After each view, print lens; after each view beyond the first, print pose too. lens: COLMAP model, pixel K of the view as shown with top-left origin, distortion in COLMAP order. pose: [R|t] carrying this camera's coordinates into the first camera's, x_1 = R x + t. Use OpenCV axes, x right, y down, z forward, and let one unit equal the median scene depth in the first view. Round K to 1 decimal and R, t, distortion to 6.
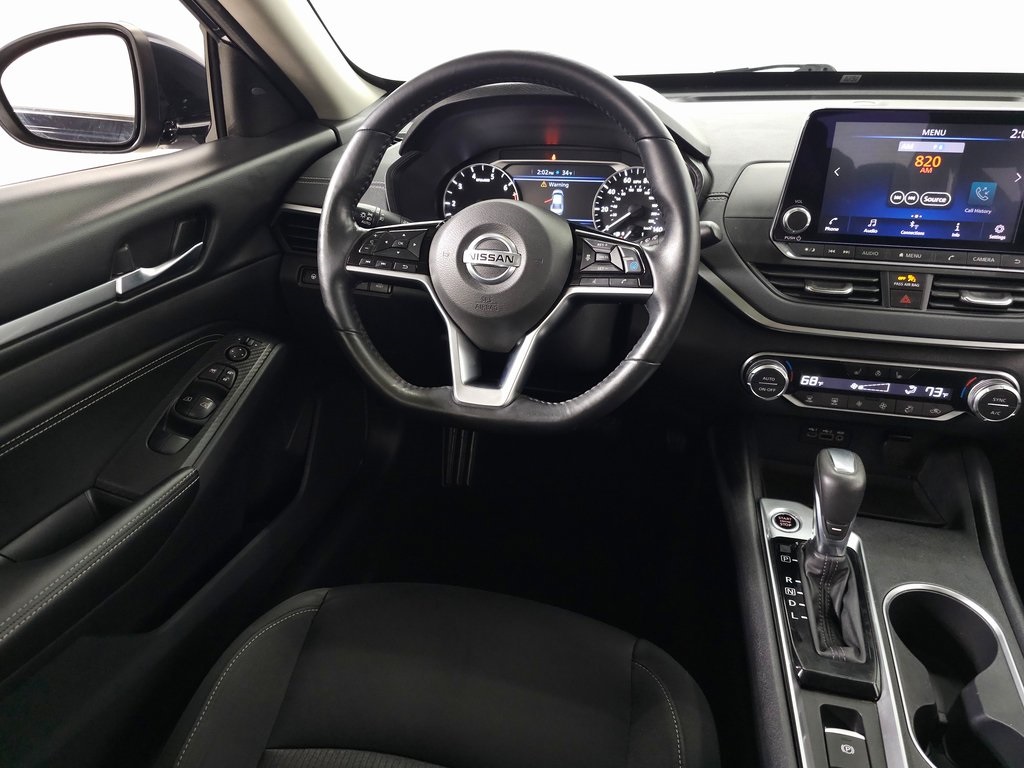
lens RADIAL K [[690.7, 0, 512.0], [0, 690.7, 384.0], [0, 0, 1]] dist [0.059694, -0.083185]
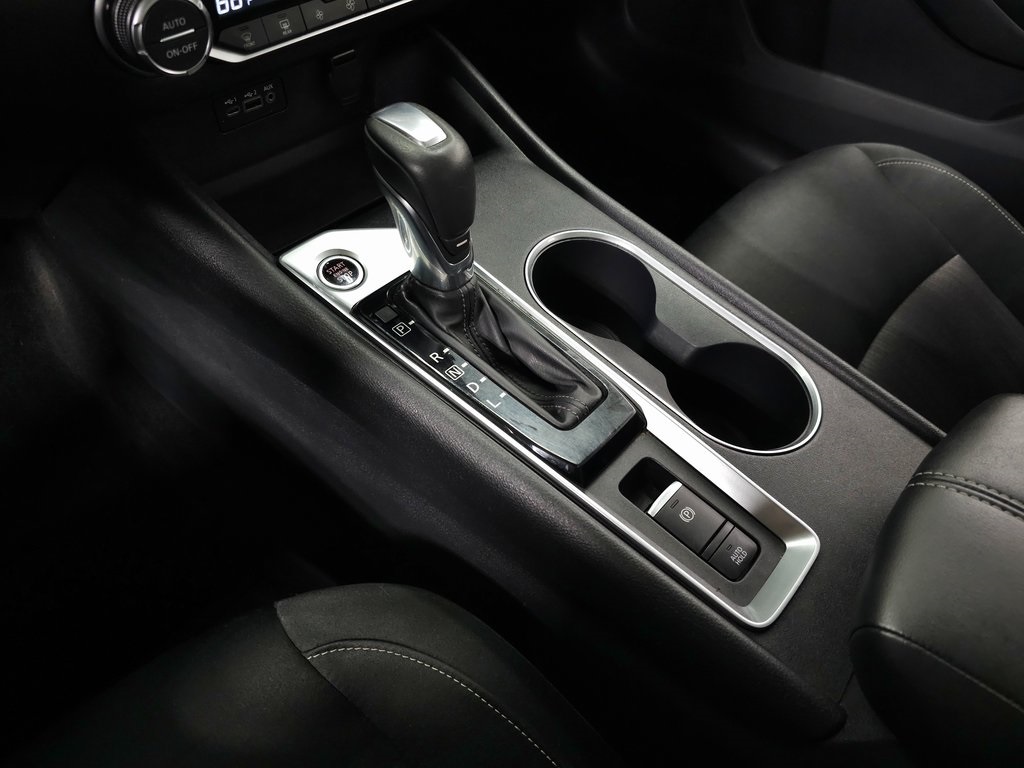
lens RADIAL K [[690.7, 0, 512.0], [0, 690.7, 384.0], [0, 0, 1]] dist [0.059694, -0.083185]
pose [[0.447933, -0.658147, 0.605144, 0.043860], [0.308806, 0.749078, 0.586106, -0.029950], [-0.839044, -0.075664, 0.538777, 0.569595]]
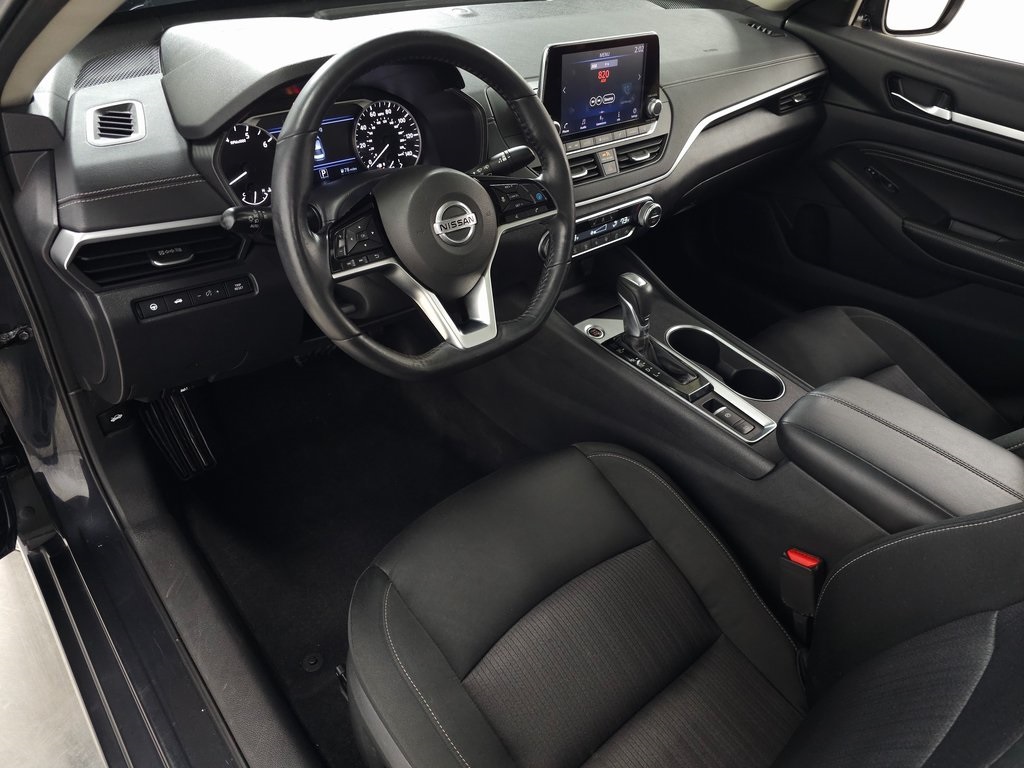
lens RADIAL K [[690.7, 0, 512.0], [0, 690.7, 384.0], [0, 0, 1]] dist [0.059694, -0.083185]
pose [[0.572138, -0.459877, 0.679096, -0.801680], [0.303940, 0.887938, 0.345234, -0.284637], [-0.761760, 0.008883, 0.647798, 0.163303]]
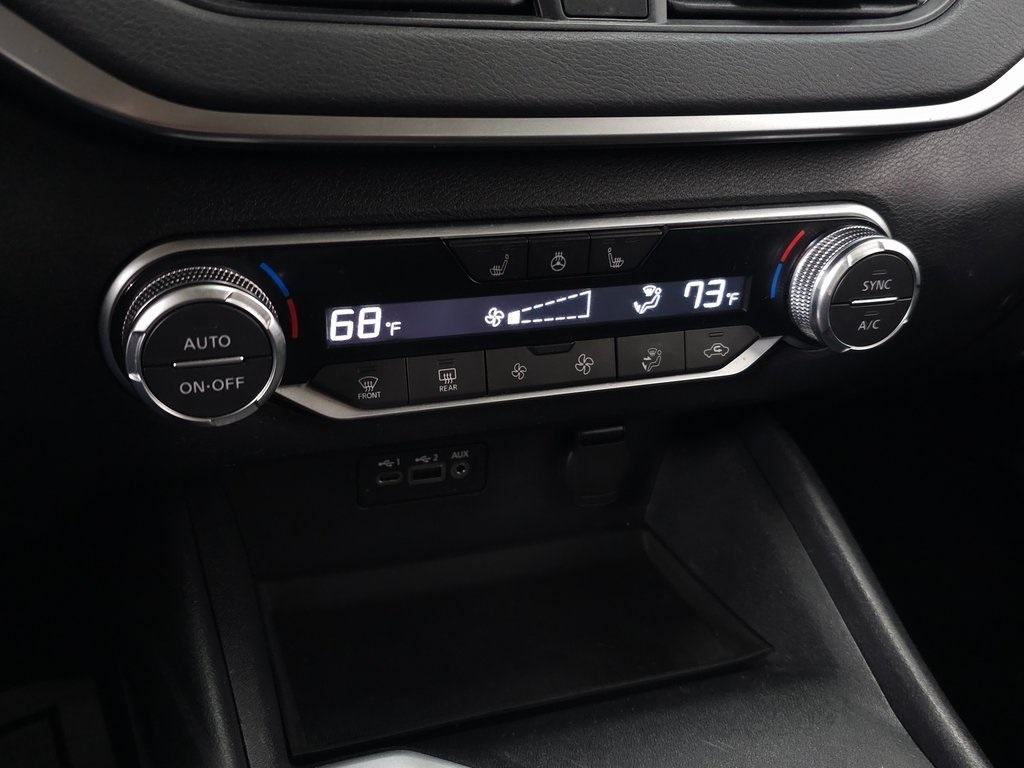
lens RADIAL K [[988.2, 0, 512.0], [0, 988.2, 384.0], [0, 0, 1]] dist [0.139703, -0.346594]
pose [[0.823460, -0.197770, 0.531790, 0.270982], [0.184330, 0.979691, 0.078914, -0.000895], [-0.536597, 0.033042, 0.843191, 0.653271]]
